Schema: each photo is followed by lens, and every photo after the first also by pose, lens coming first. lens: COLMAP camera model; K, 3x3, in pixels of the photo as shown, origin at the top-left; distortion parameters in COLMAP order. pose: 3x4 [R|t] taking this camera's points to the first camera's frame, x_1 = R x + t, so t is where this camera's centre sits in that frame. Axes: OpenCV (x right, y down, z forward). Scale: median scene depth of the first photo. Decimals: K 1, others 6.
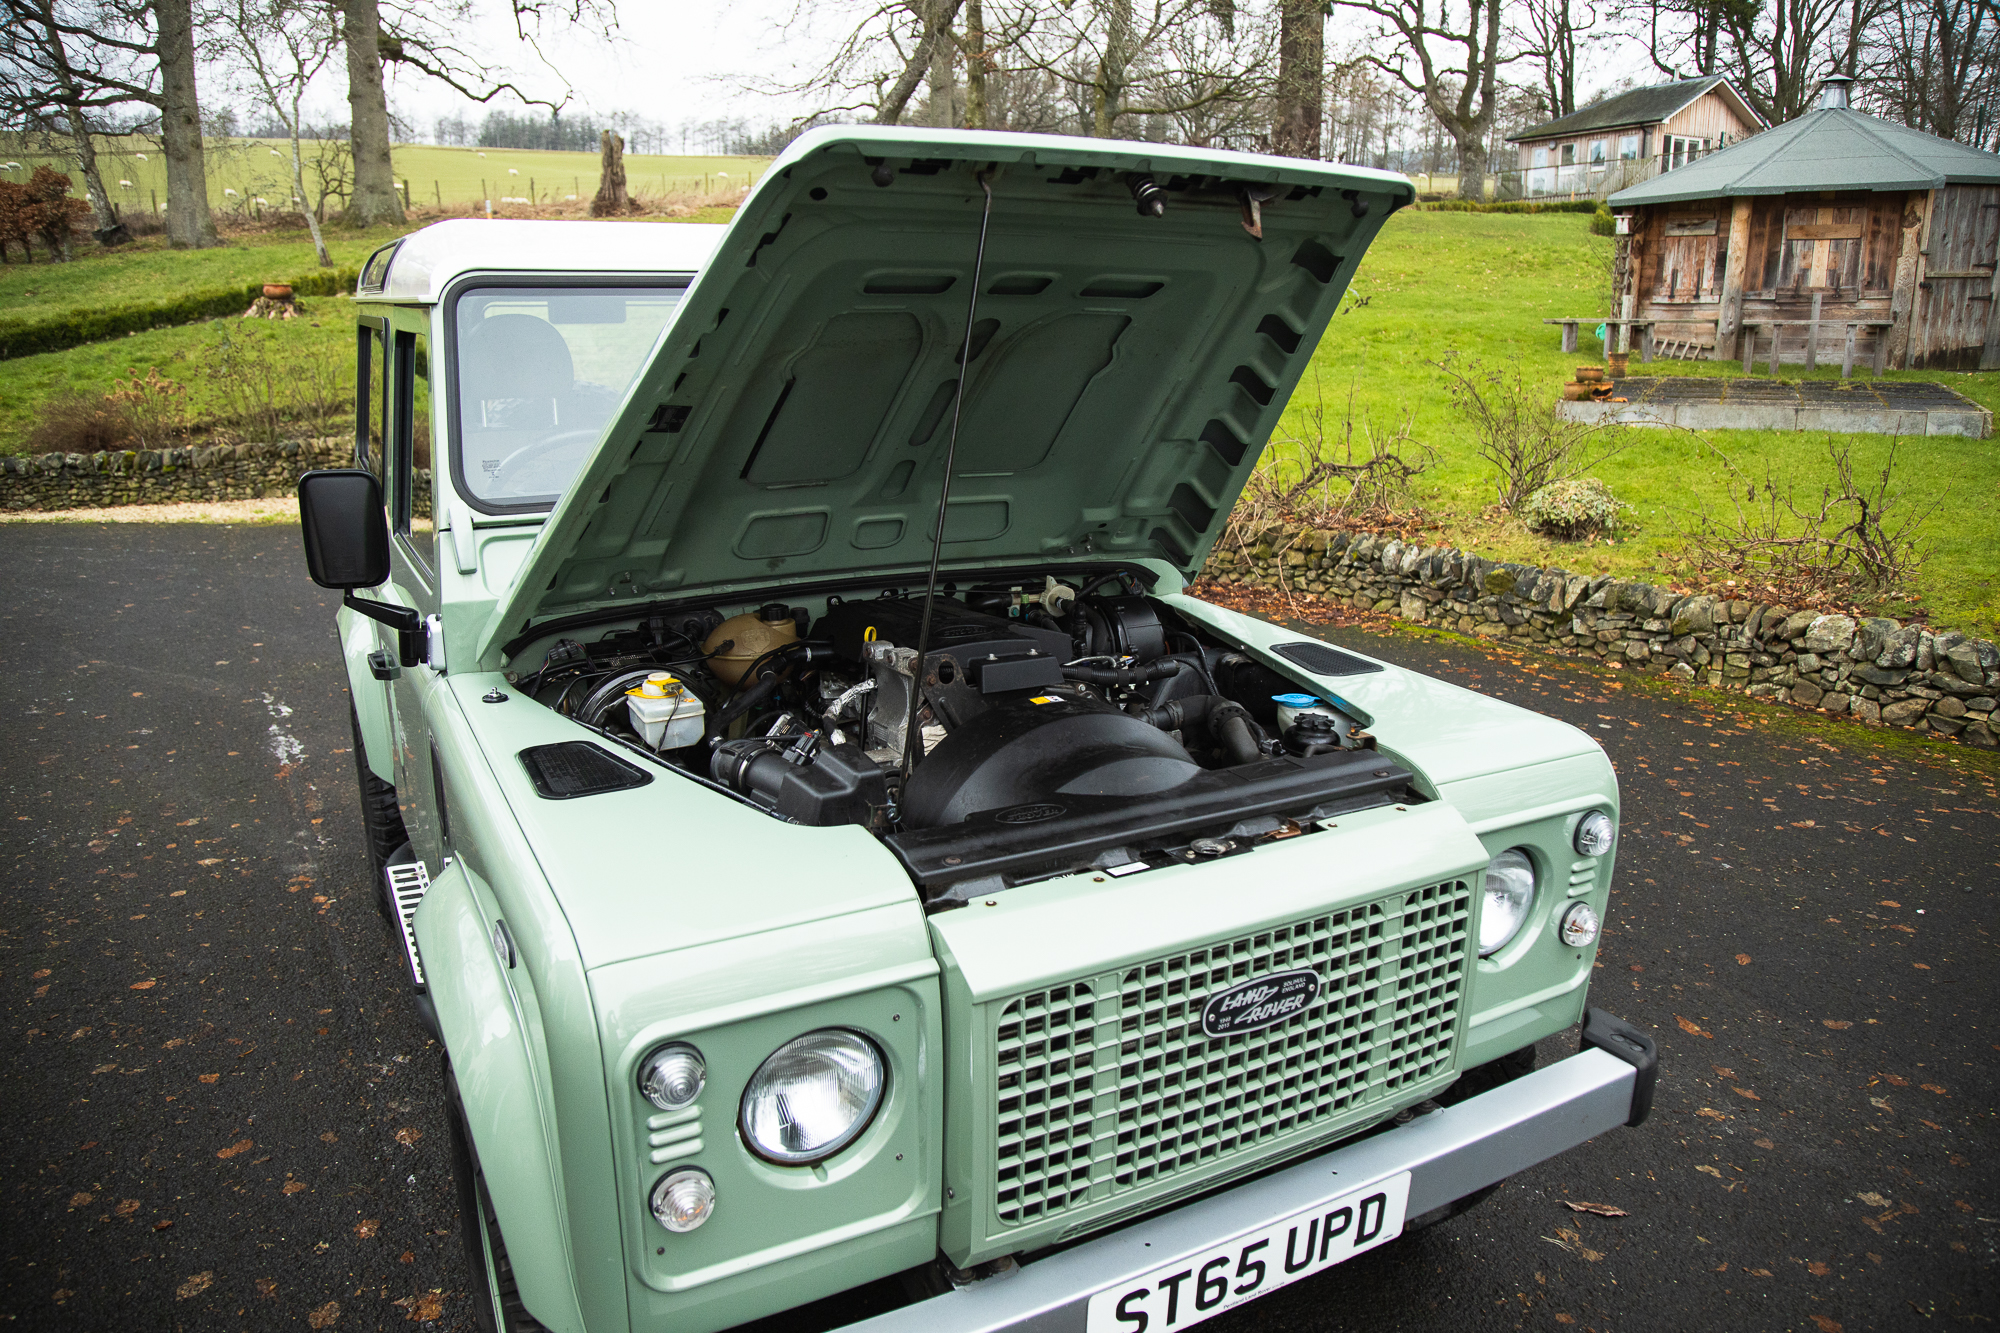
lens RADIAL K [[1361.1, 0, 1024.7], [0, 1361.1, 666.3], [0, 0, 1]] dist [-0.118883, 0.071500]
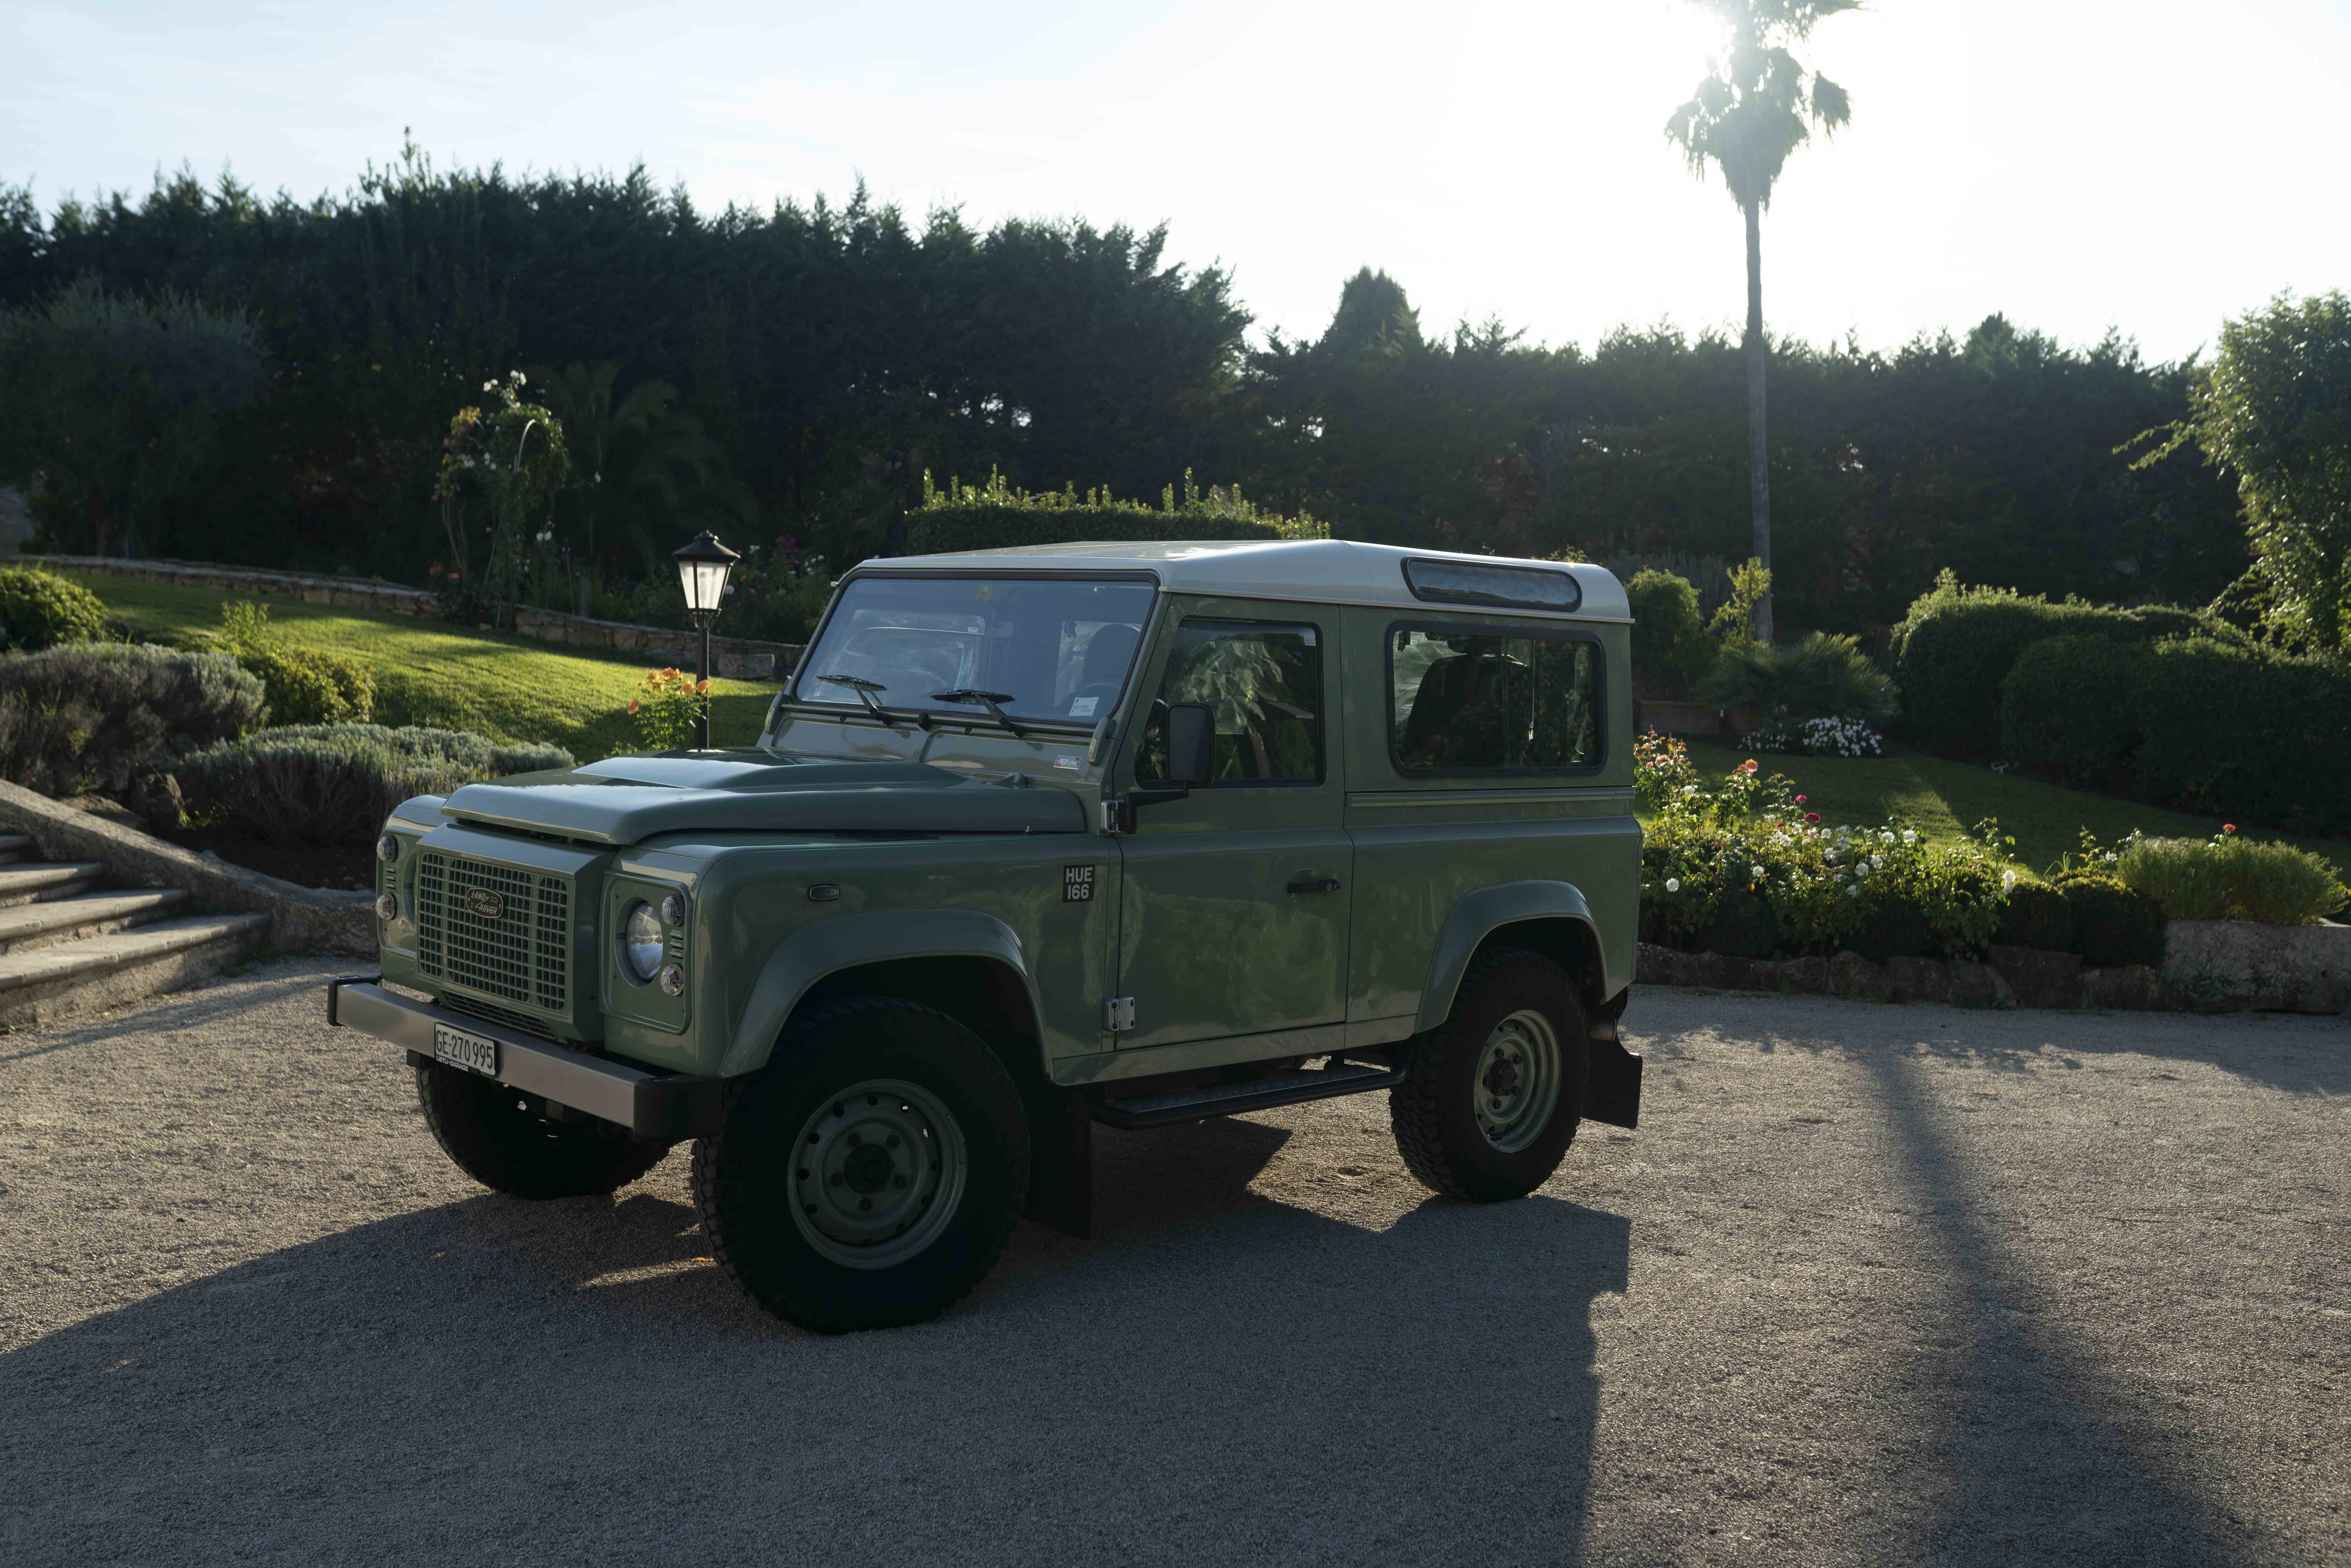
lens RADIAL K [[2259.2, 0, 1175.5], [0, 2259.2, 784.0], [0, 0, 1]] dist [-0.071771, 0.120981]
pose [[0.256947, 0.052705, -0.964987, 0.414021], [-0.288500, 0.957165, -0.024541, -0.014495], [0.922359, 0.284704, 0.261147, 0.119258]]
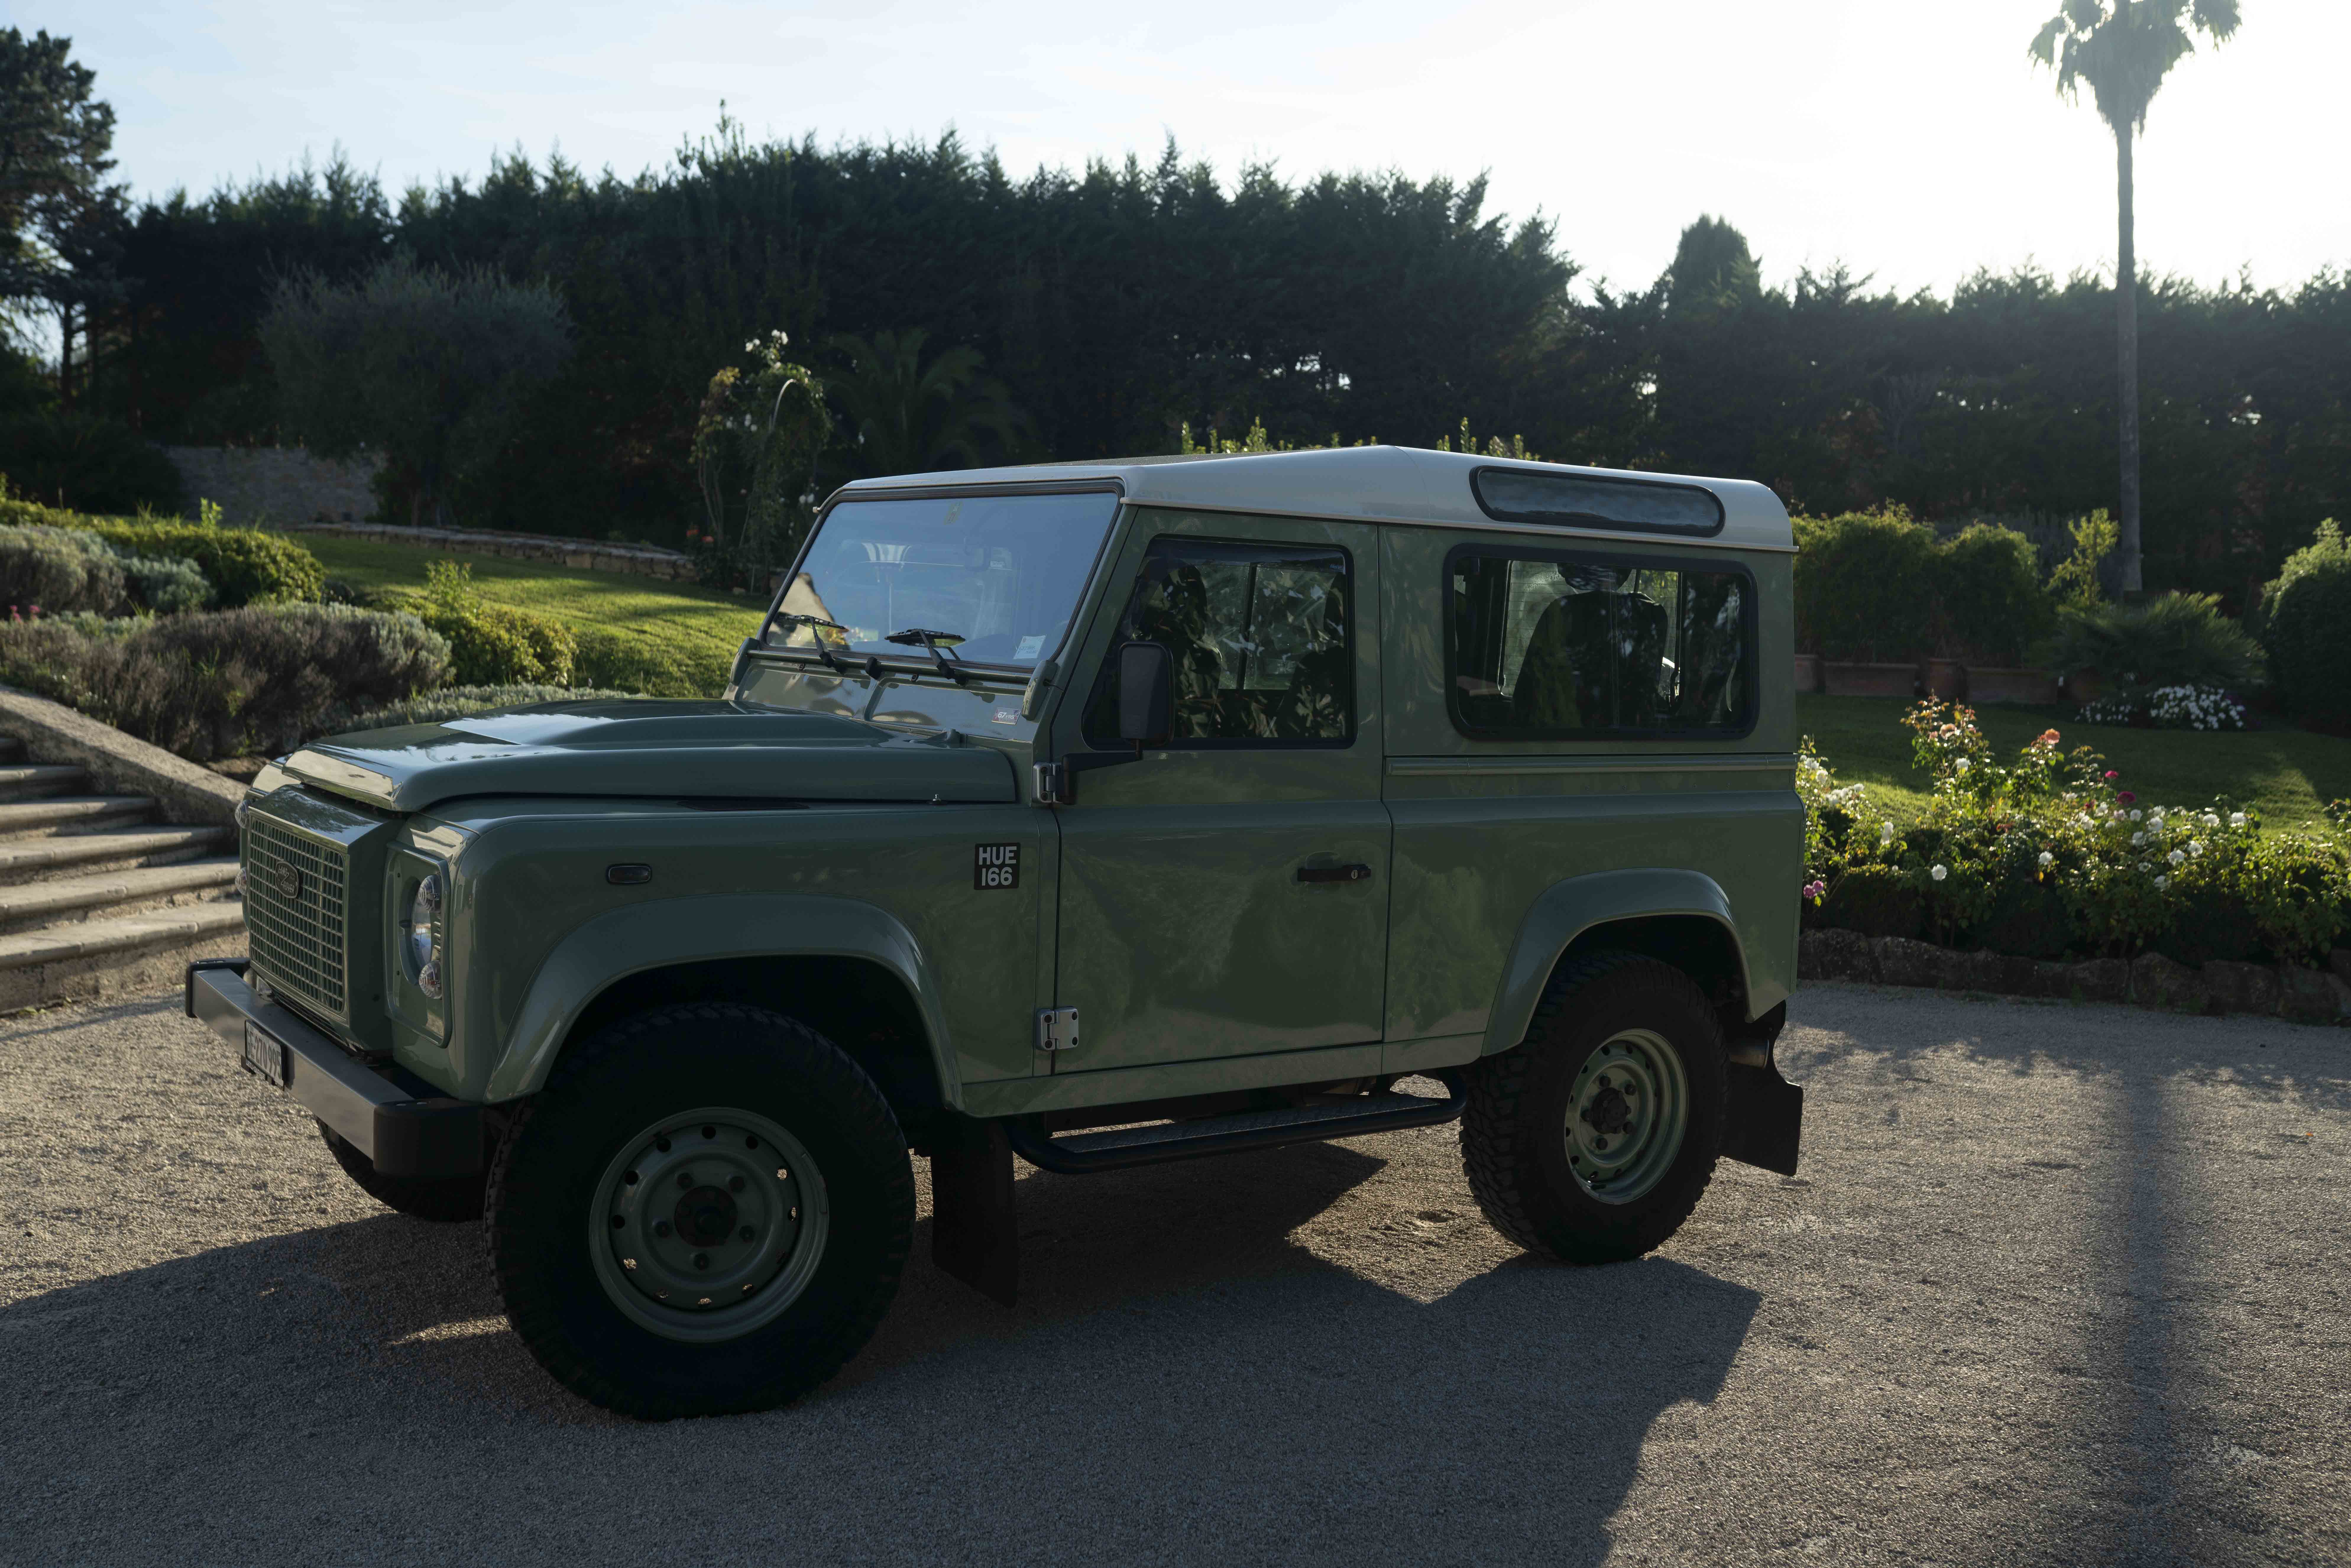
lens RADIAL K [[2259.2, 0, 1175.5], [0, 2259.2, 784.0], [0, 0, 1]] dist [-0.071771, 0.120981]
pose [[0.098881, 0.065476, -0.992943, 0.345682], [-0.295084, 0.954881, 0.033580, -0.031642], [0.950341, 0.289681, 0.113741, 0.195992]]
